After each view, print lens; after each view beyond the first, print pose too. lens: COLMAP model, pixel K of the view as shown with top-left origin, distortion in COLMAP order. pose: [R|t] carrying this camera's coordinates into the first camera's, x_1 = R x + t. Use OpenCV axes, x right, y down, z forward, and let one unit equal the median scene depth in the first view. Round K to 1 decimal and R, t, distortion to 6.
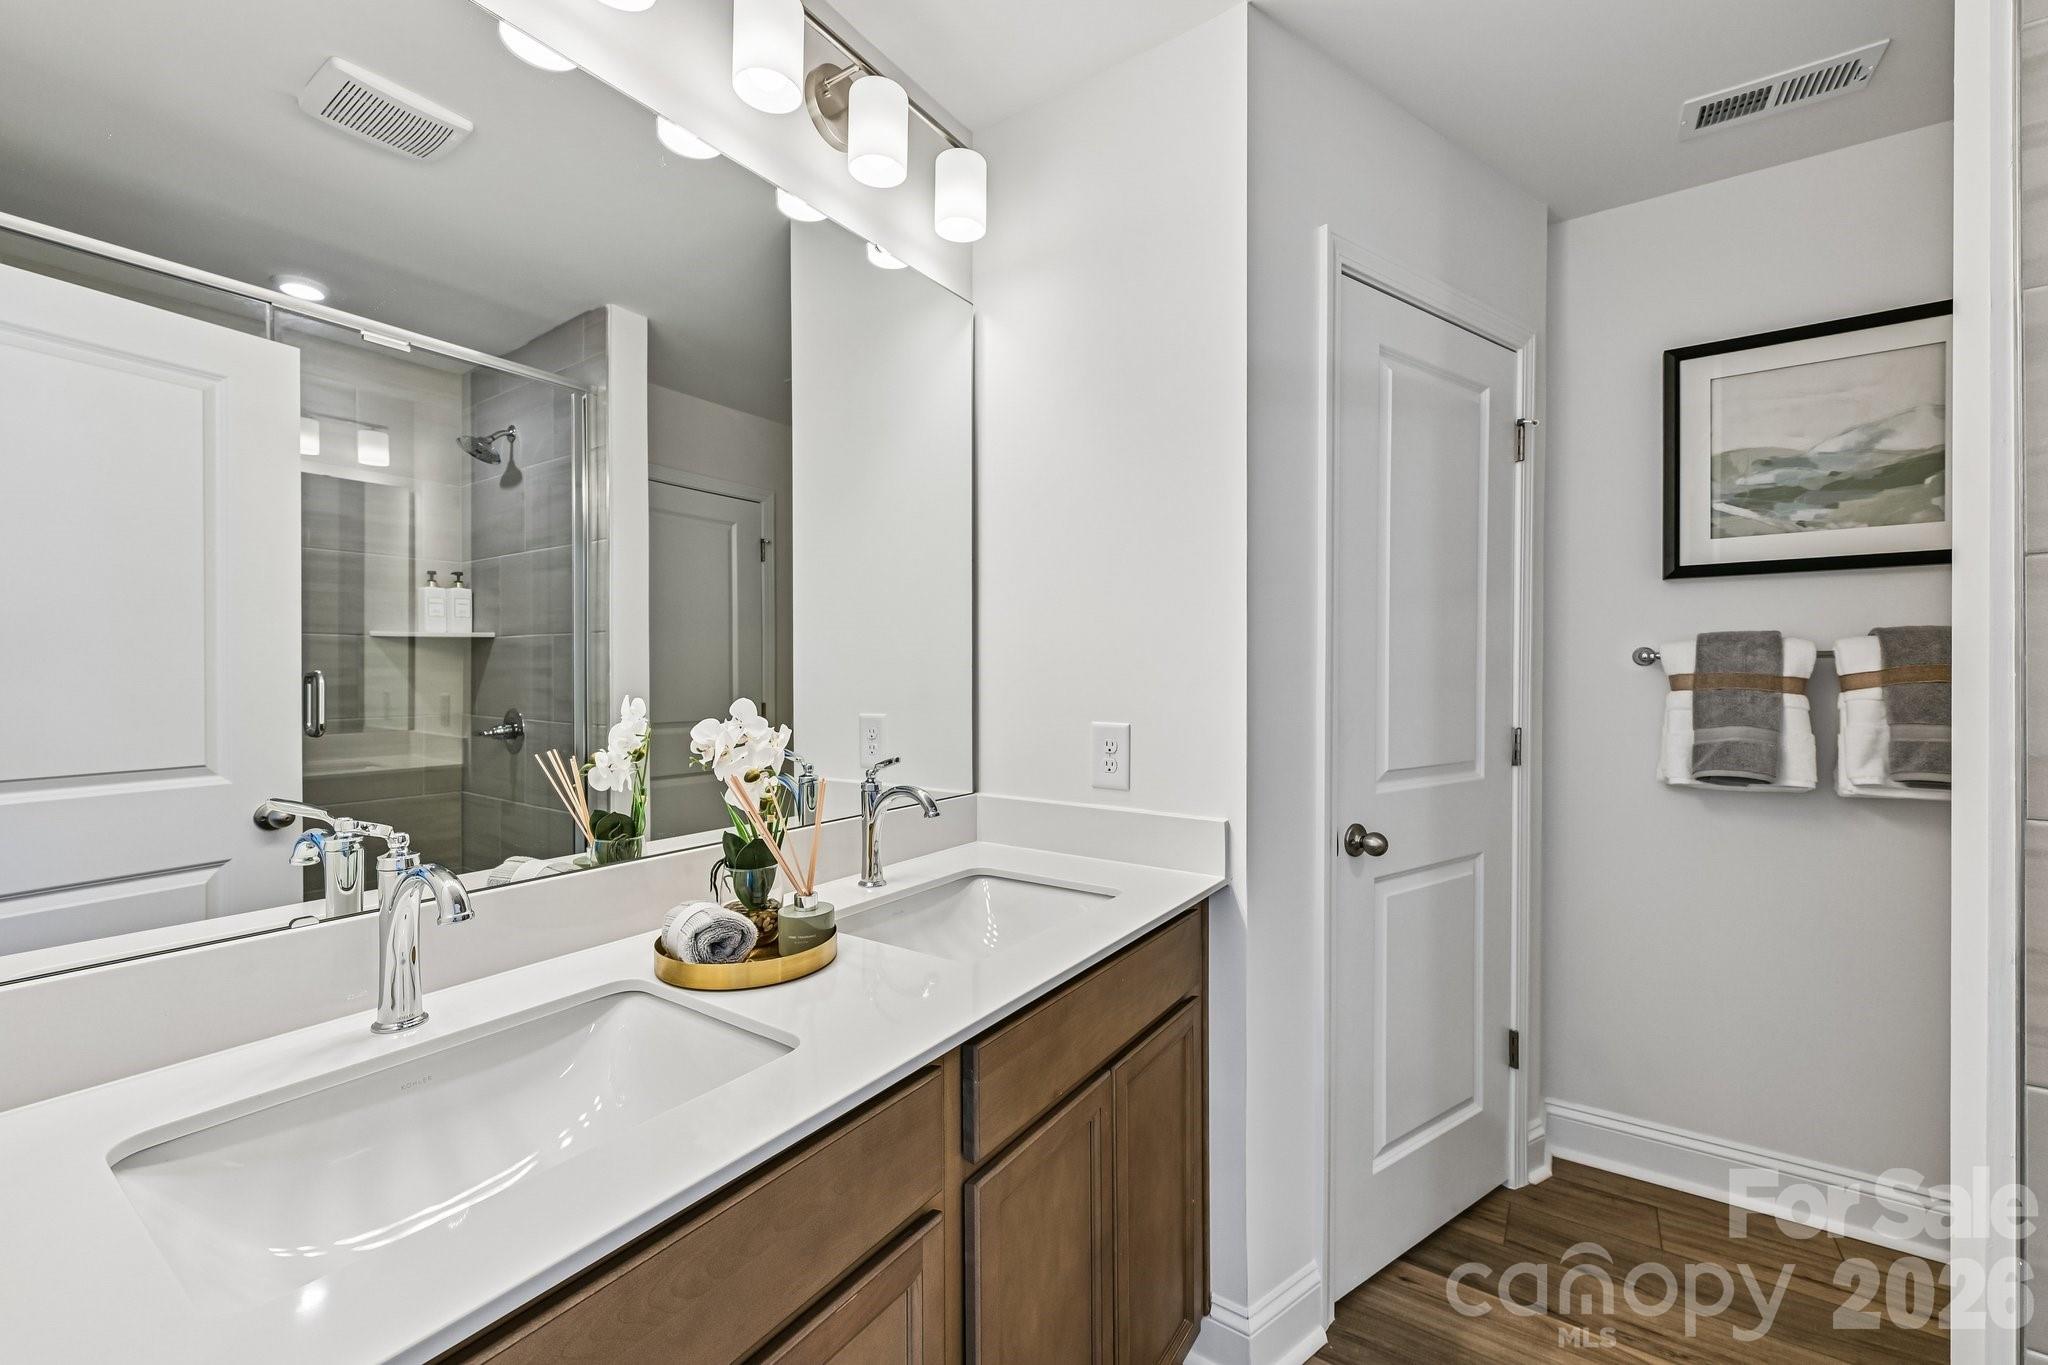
lens RADIAL K [[819.8, 0, 1009.1], [0, 819.8, 675.7], [0, 0, 1]] dist [-0.001525, 0.000391]
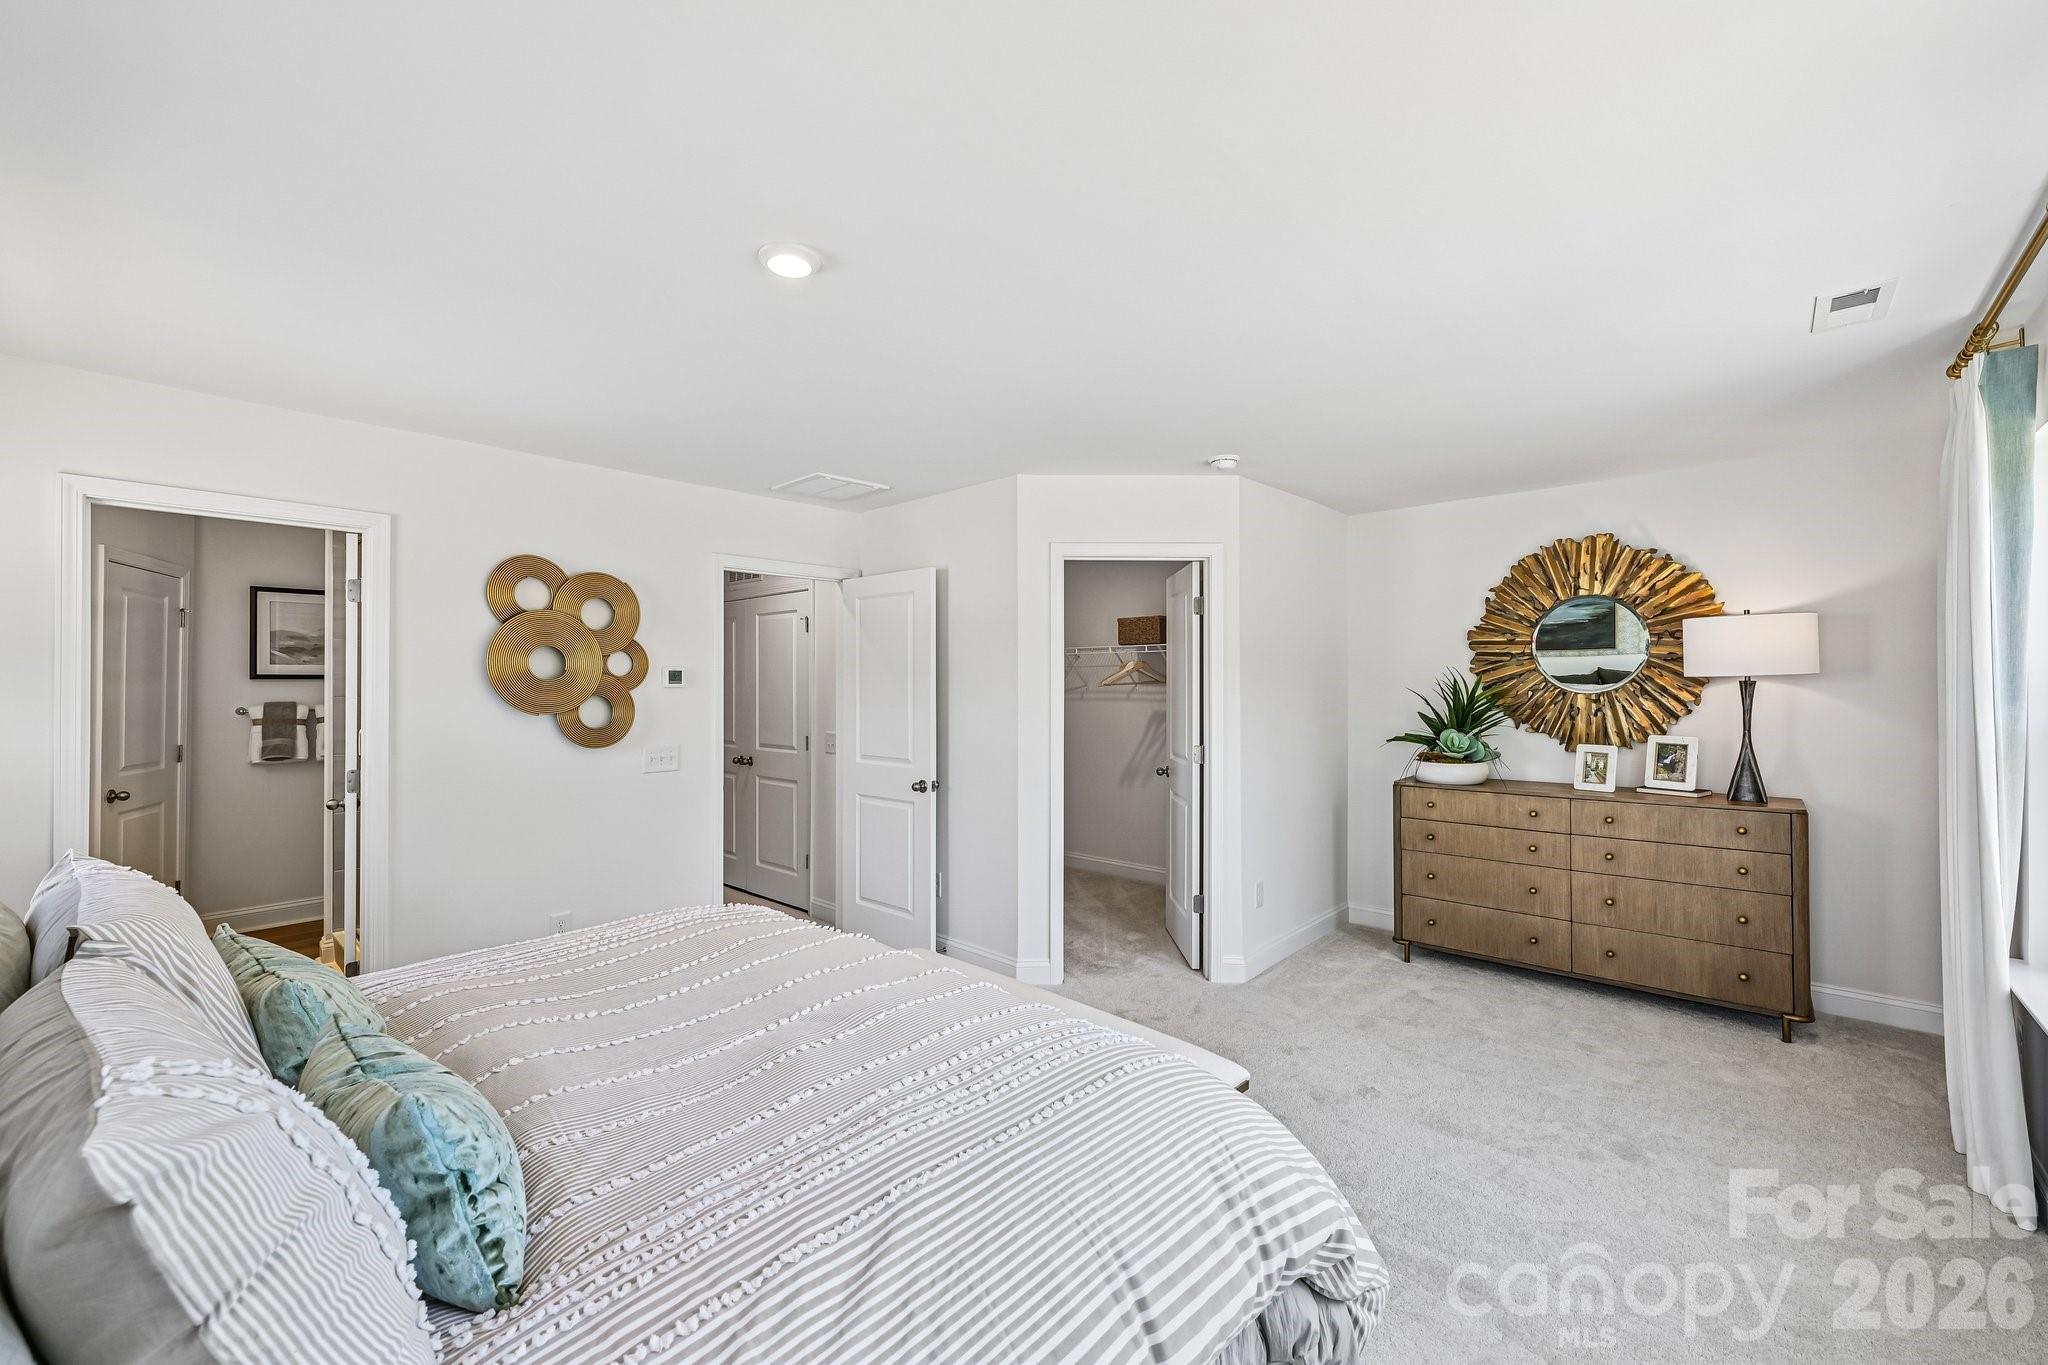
lens RADIAL K [[826.3, 0, 1008.6], [0, 826.3, 679.3], [0, 0, 1]] dist [-0.001513, 0.000310]
pose [[0.157670, 0.005776, 0.987475, -1.342069], [0.004617, 0.999968, -0.006586, -0.098222], [-0.987481, 0.005598, 0.157638, -1.708328]]
